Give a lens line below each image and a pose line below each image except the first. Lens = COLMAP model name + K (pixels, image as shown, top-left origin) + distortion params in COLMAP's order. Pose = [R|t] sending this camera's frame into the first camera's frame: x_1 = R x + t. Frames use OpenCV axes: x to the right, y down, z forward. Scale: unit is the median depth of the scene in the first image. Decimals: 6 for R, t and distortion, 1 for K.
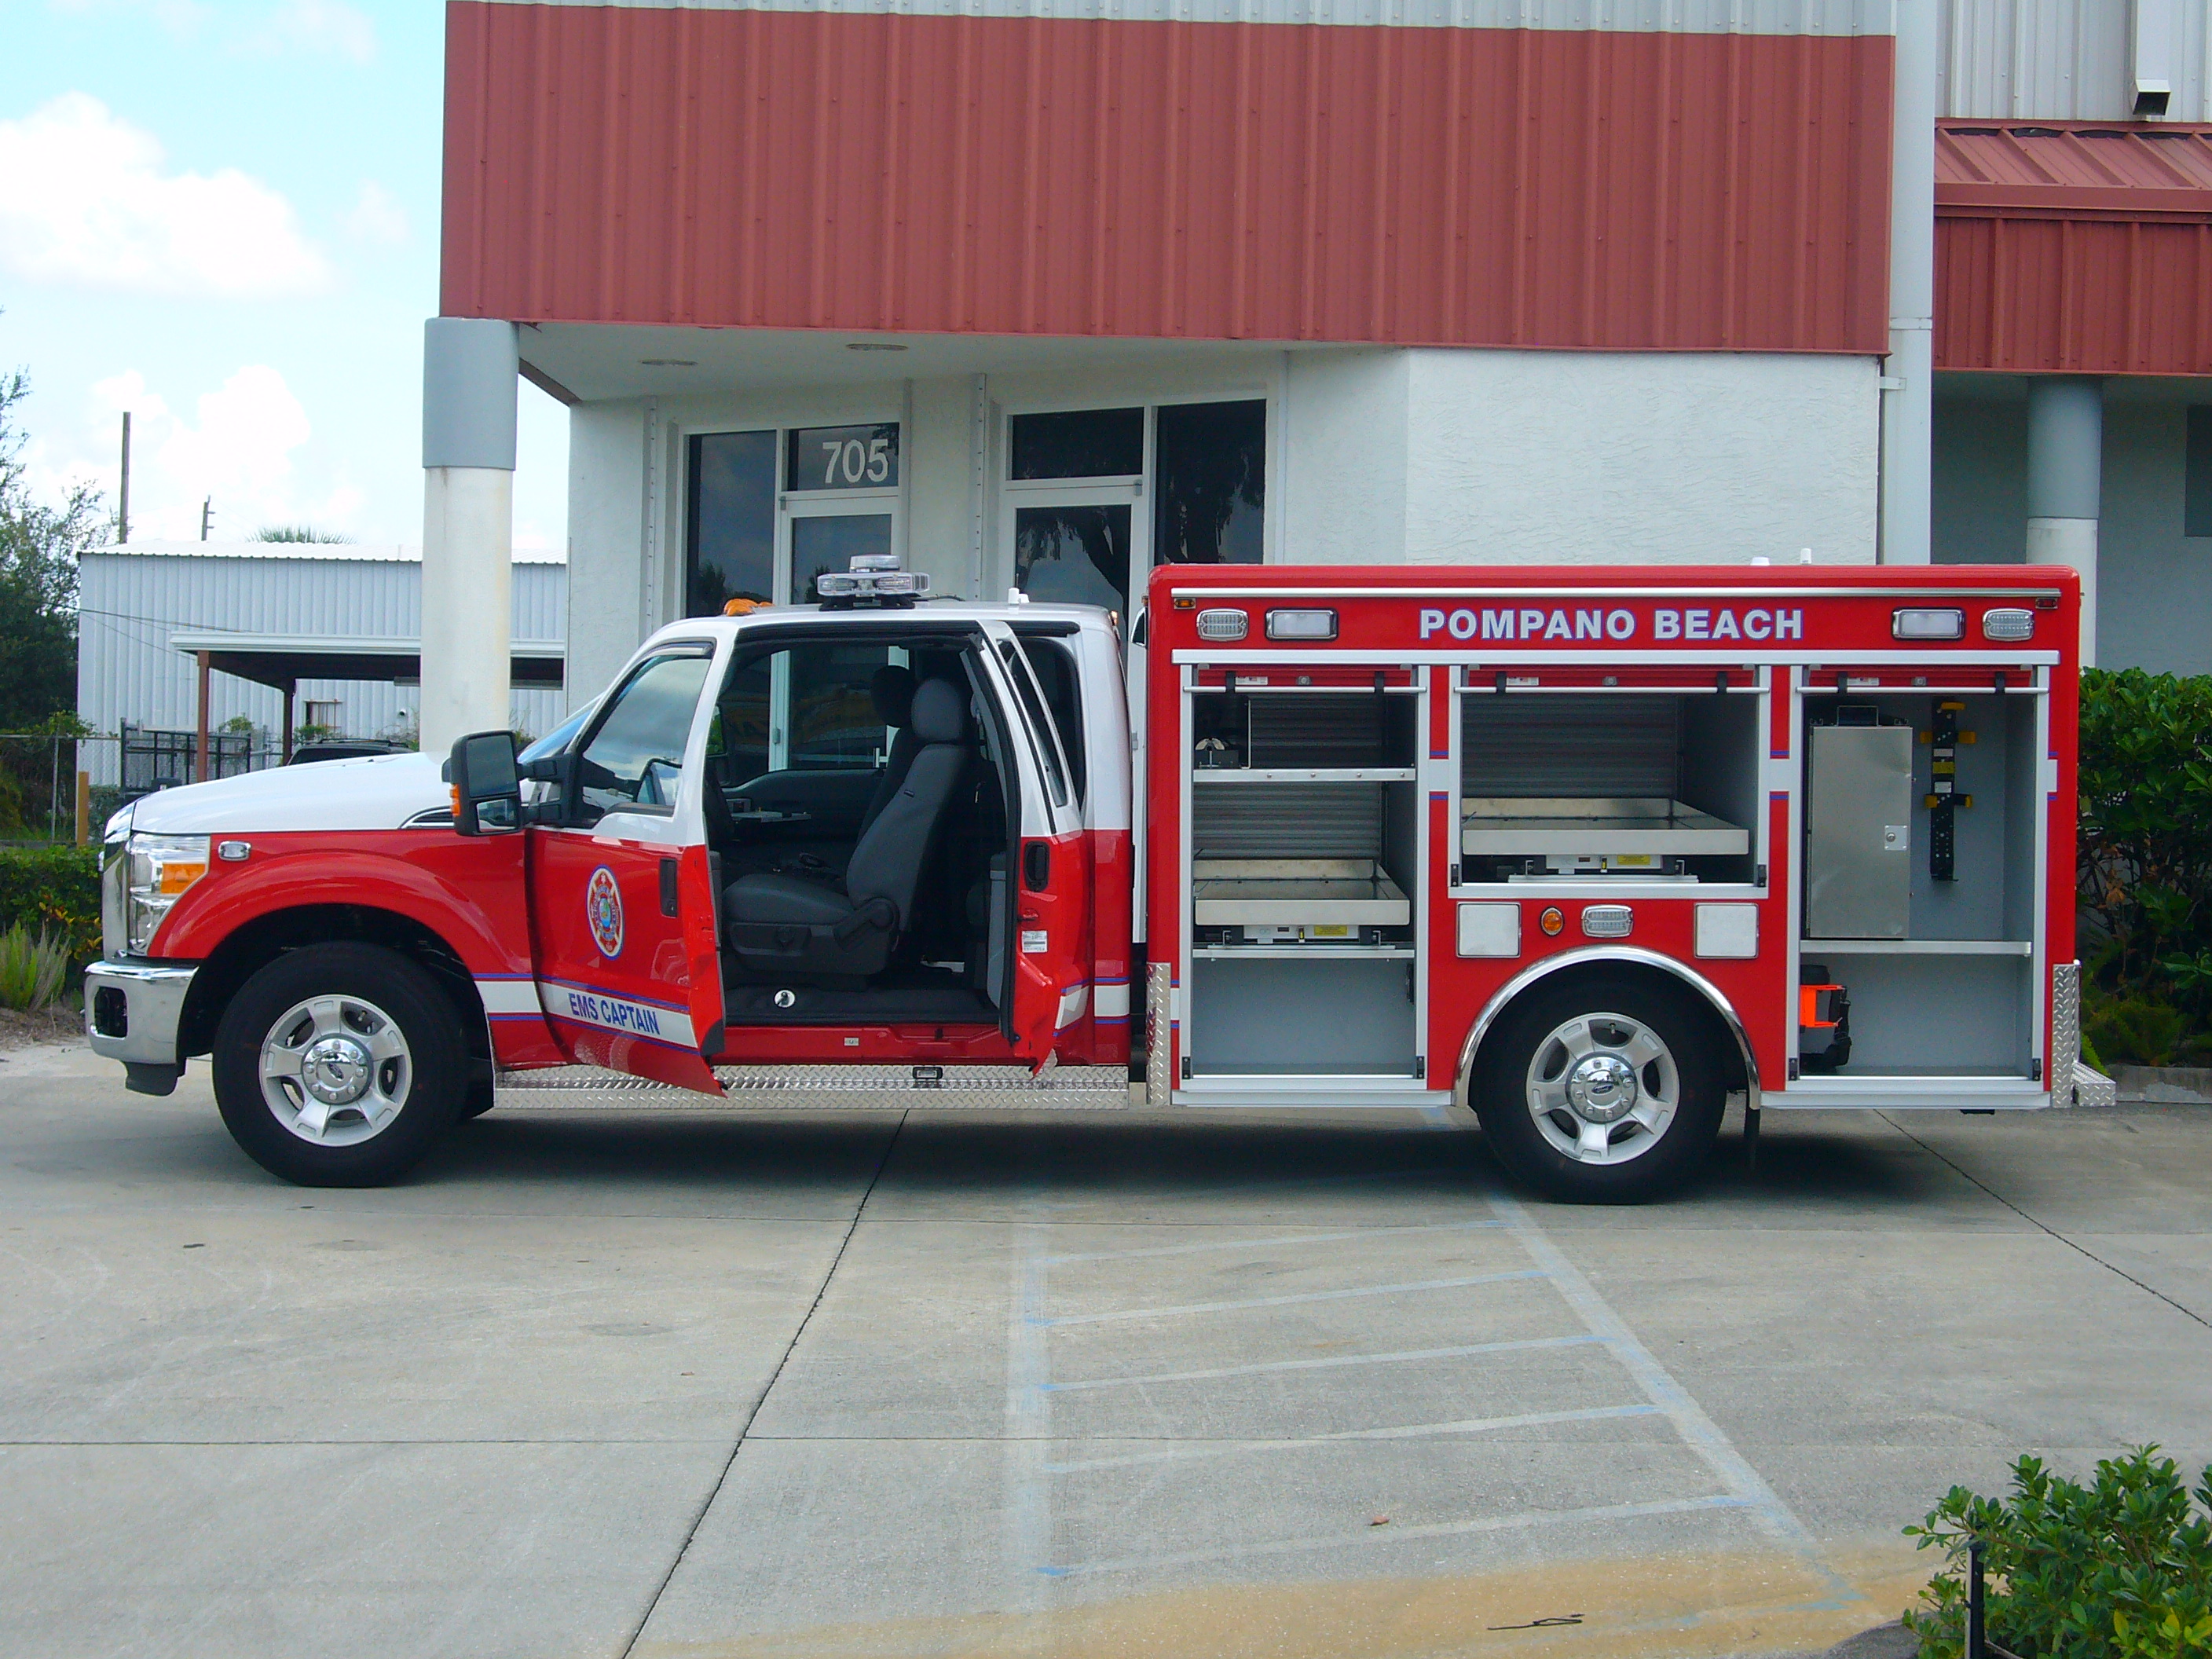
lens RADIAL K [[4335.4, 0, 1106.0], [0, 4335.4, 829.5], [0, 0, 1]] dist [0.093746, -0.311559]
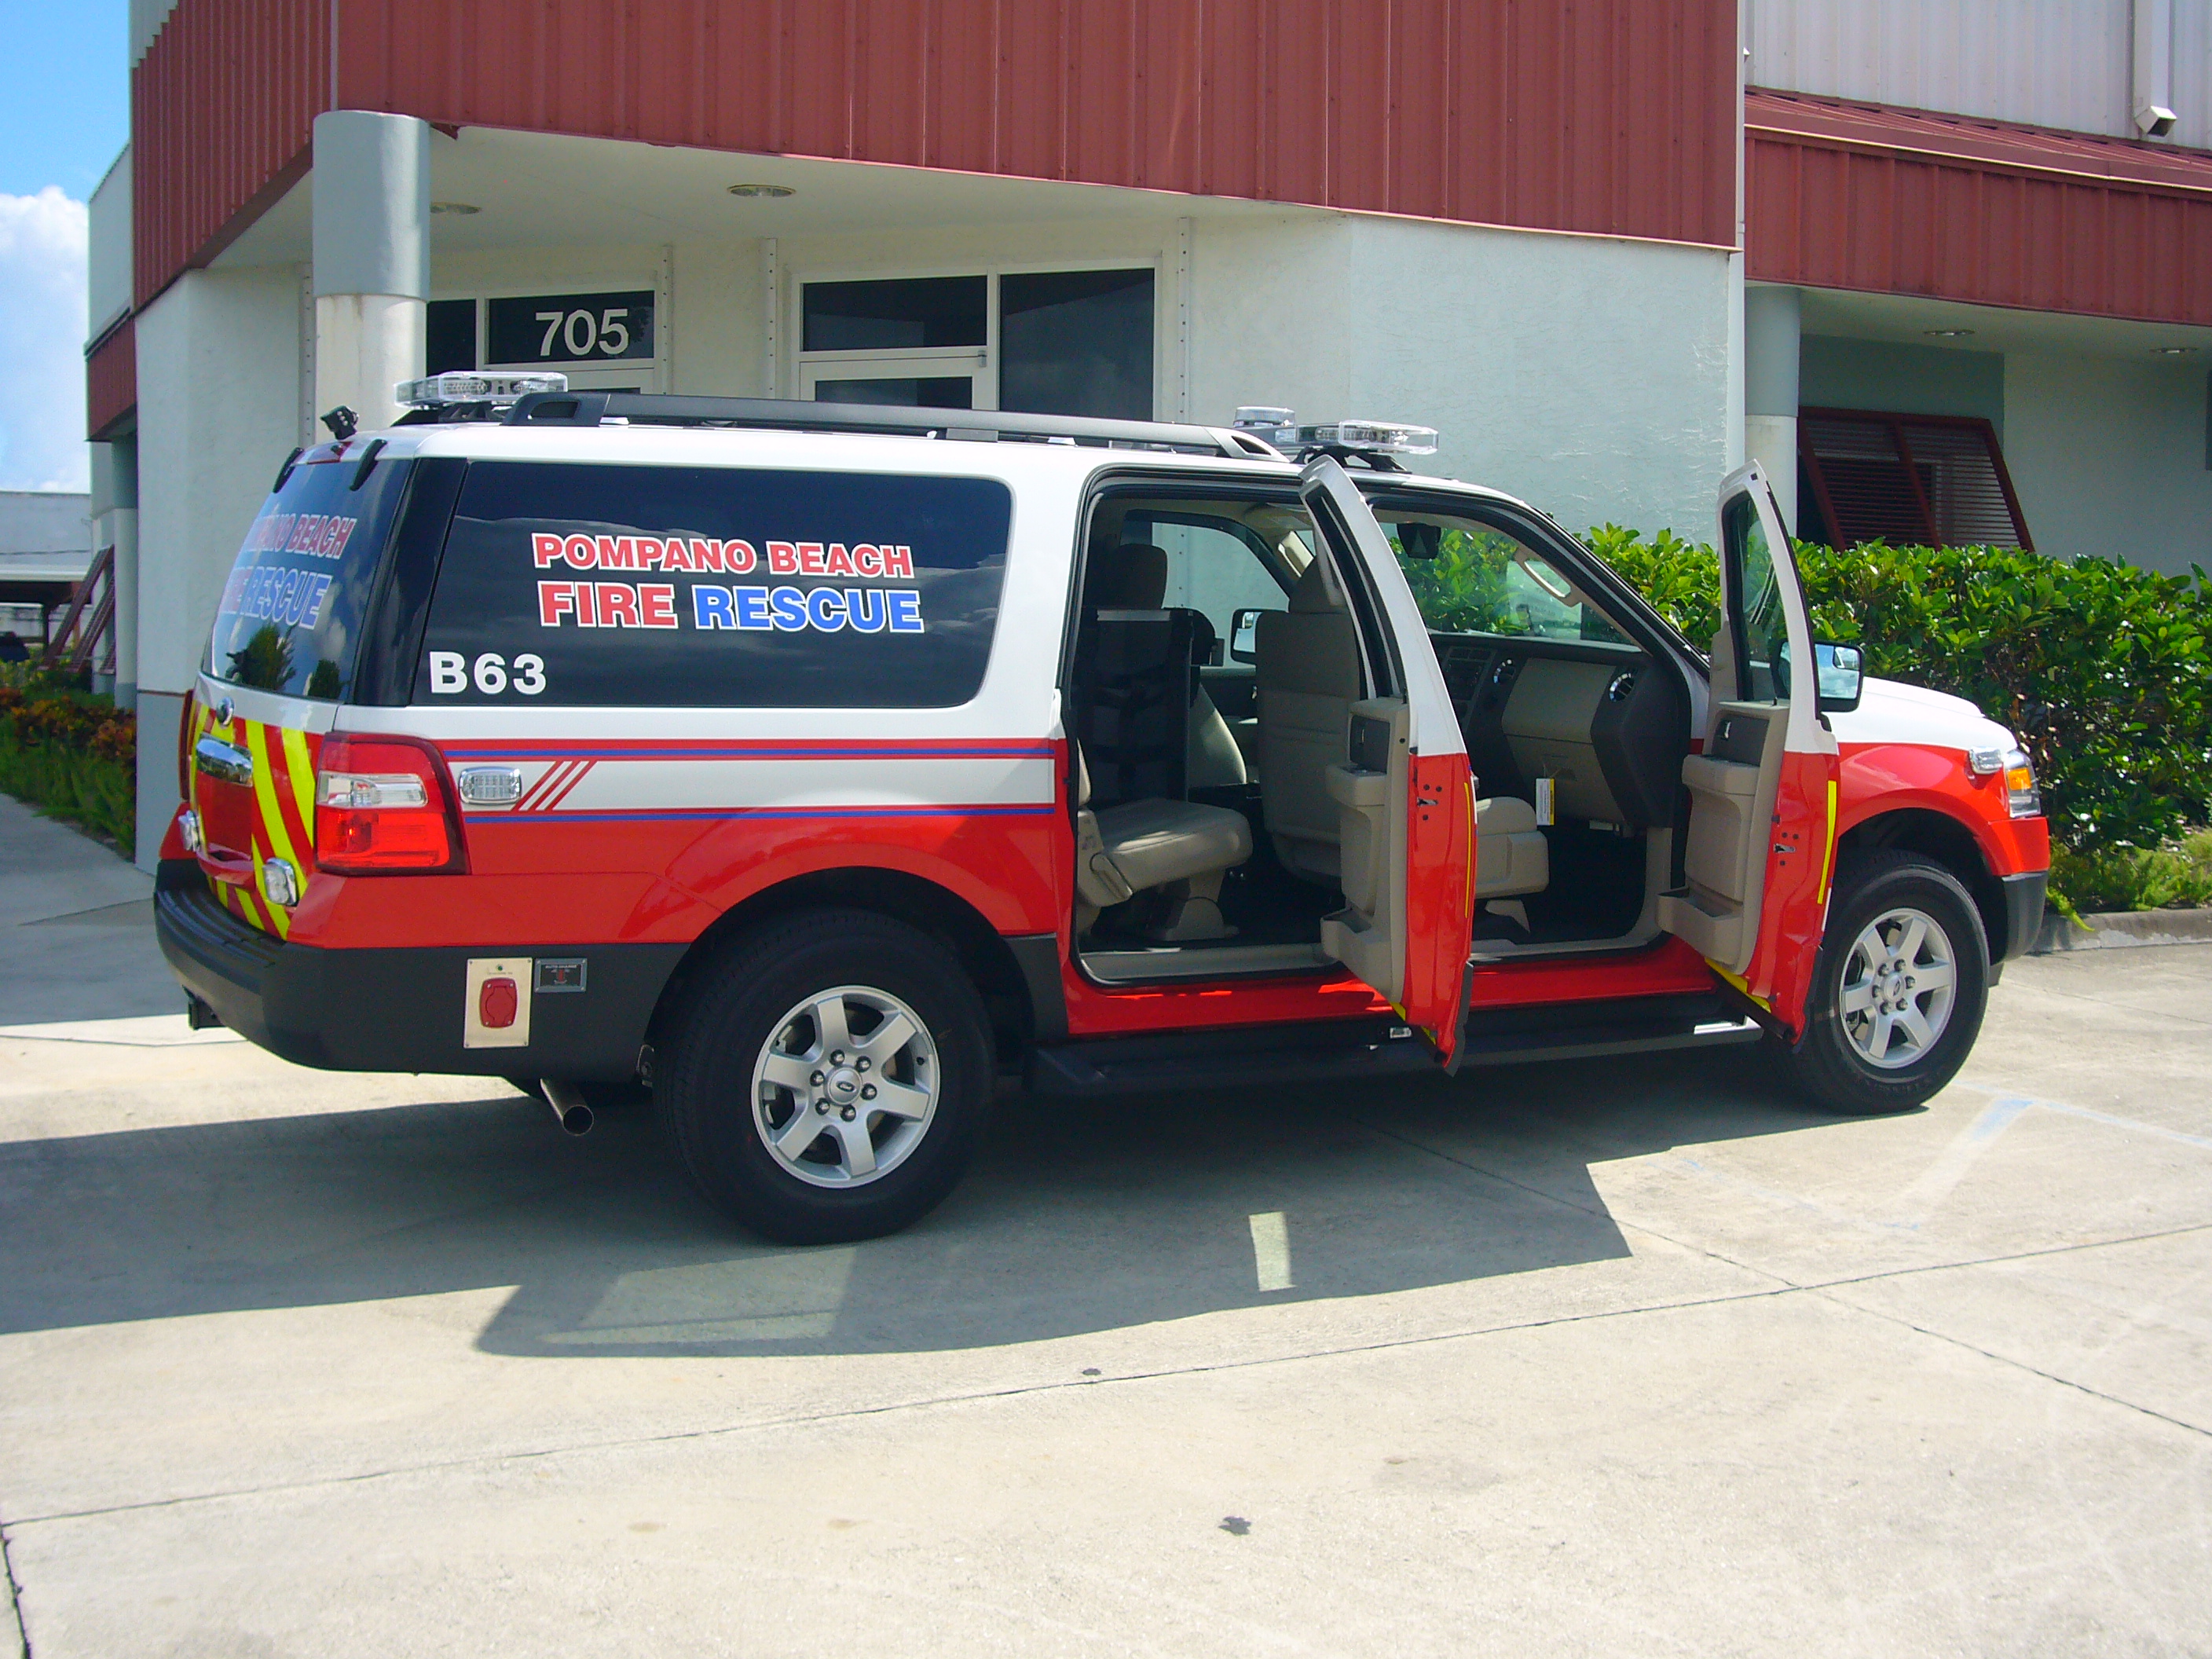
lens RADIAL K [[2678.3, 0, 1106.0], [0, 2678.3, 829.5], [0, 0, 1]] dist [-0.075508, 0.018344]
pose [[0.892039, -0.043022, 0.449907, -0.342615], [0.018855, 0.998135, 0.058062, -0.012164], [-0.451566, -0.043310, 0.891186, 0.651757]]
